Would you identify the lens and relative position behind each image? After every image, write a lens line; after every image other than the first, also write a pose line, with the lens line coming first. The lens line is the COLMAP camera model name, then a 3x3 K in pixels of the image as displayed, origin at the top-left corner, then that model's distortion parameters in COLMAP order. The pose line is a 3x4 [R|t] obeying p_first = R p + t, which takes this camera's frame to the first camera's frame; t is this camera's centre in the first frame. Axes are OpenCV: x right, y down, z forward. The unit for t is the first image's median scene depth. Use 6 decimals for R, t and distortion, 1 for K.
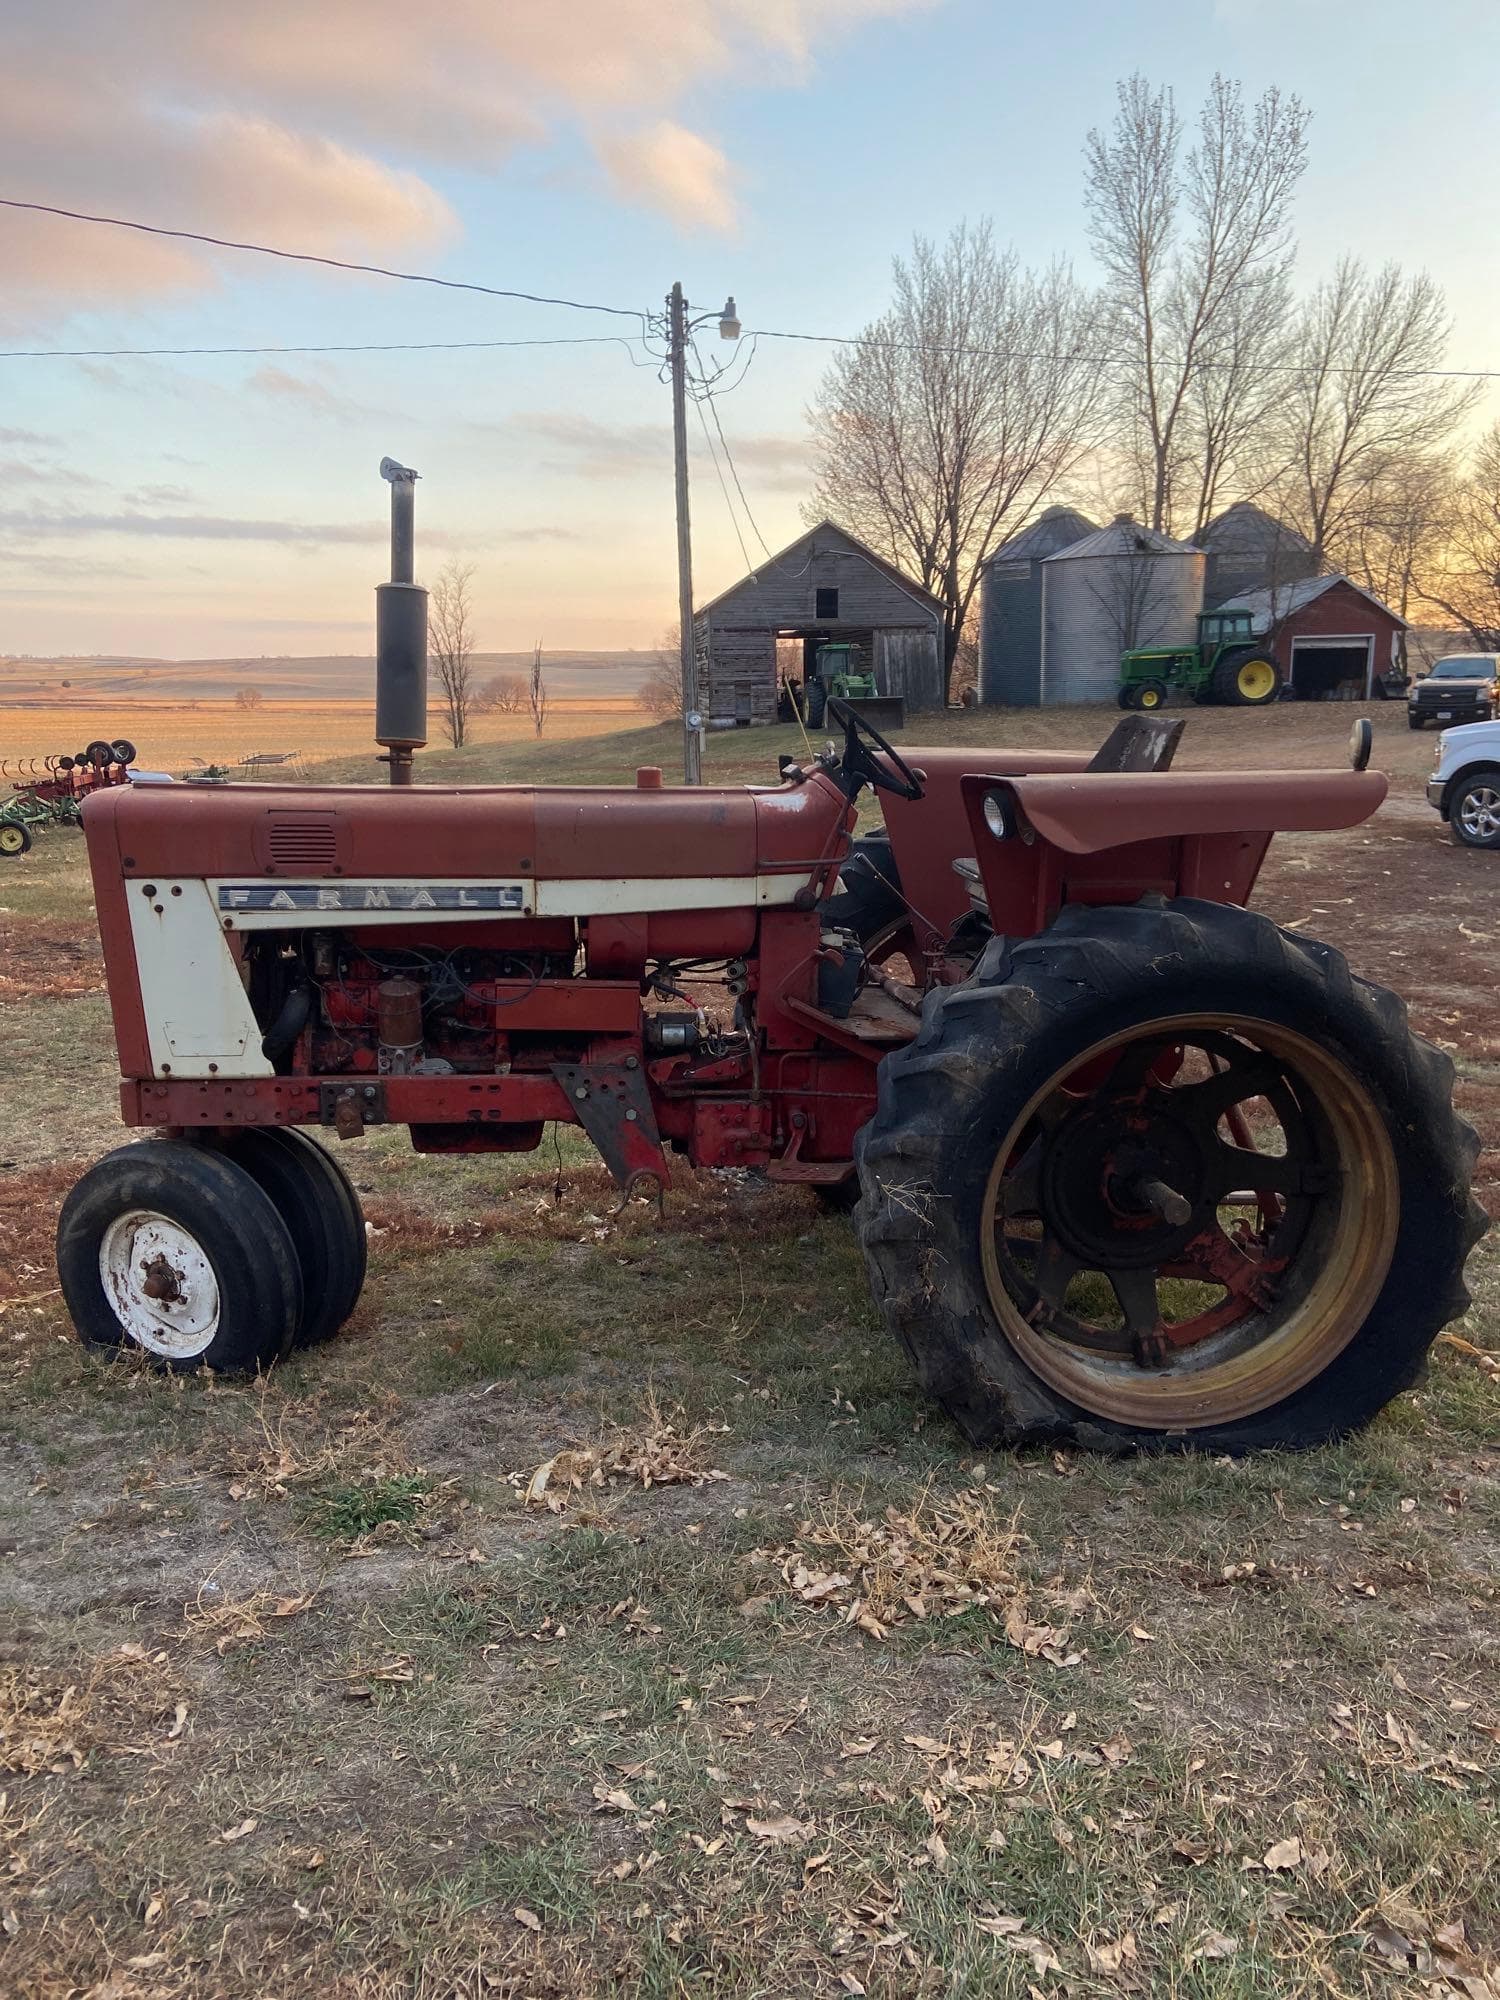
lens RADIAL K [[1474.8, 0, 750.0], [0, 1474.8, 1000.0], [0, 0, 1]] dist [0.132012, -0.154555]
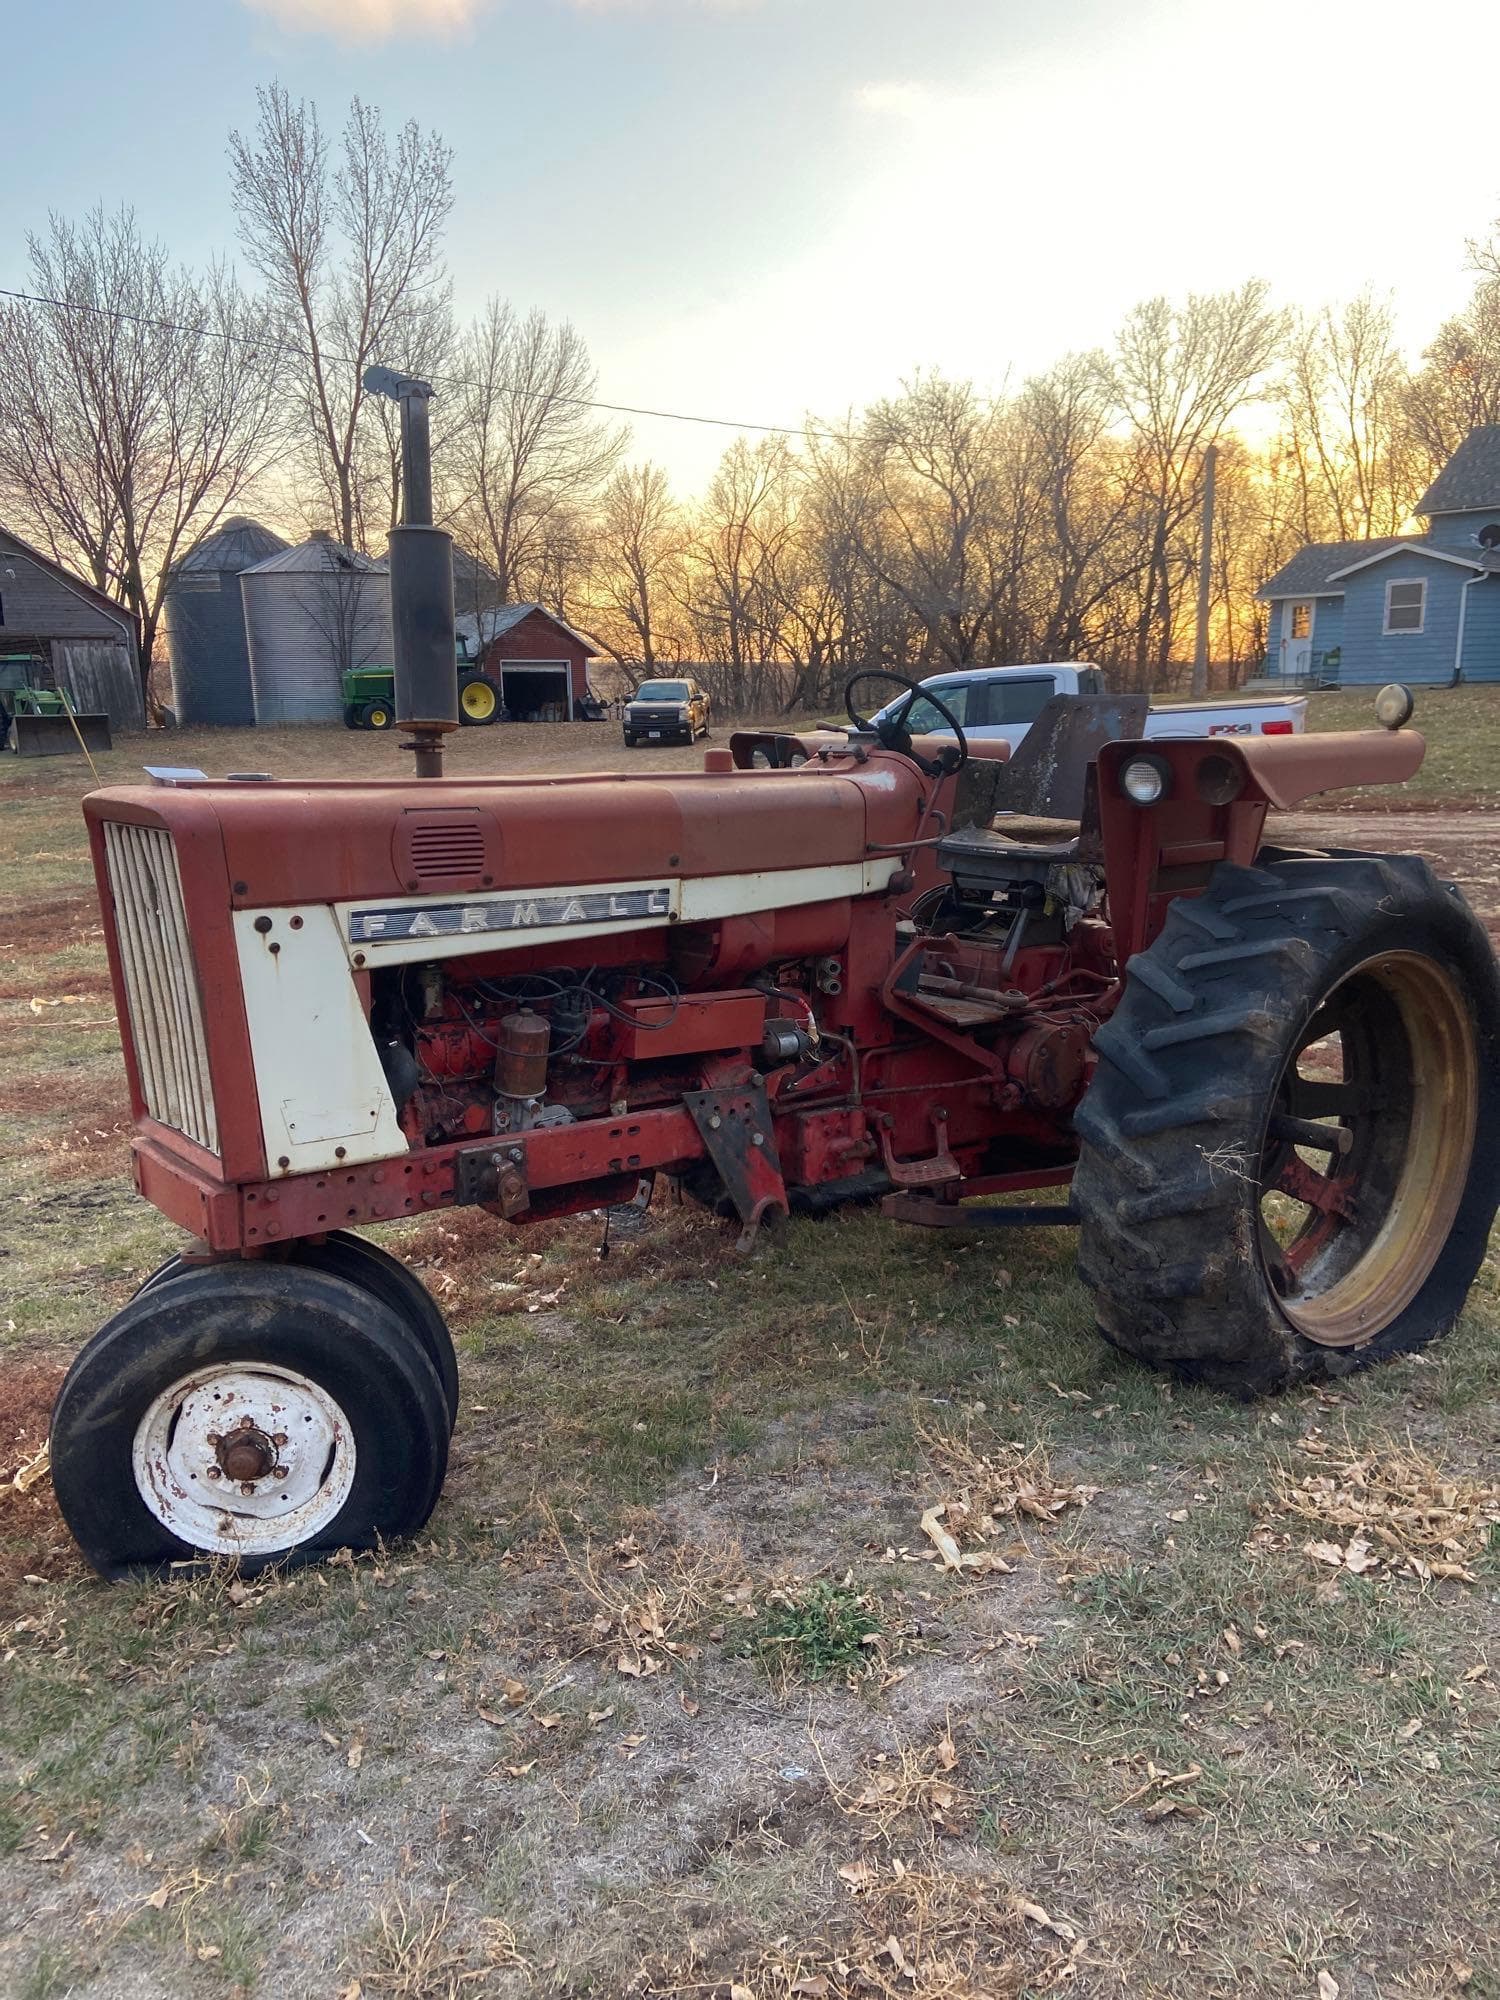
lens RADIAL K [[1483.1, 0, 749.7], [0, 1483.1, 1020.0], [0, 0, 1]] dist [0.133618, -0.166166]
pose [[0.866166, -0.109646, 0.487580, -0.501406], [0.110832, 0.993485, 0.026524, -0.017336], [-0.487312, 0.031065, 0.872675, 0.216152]]
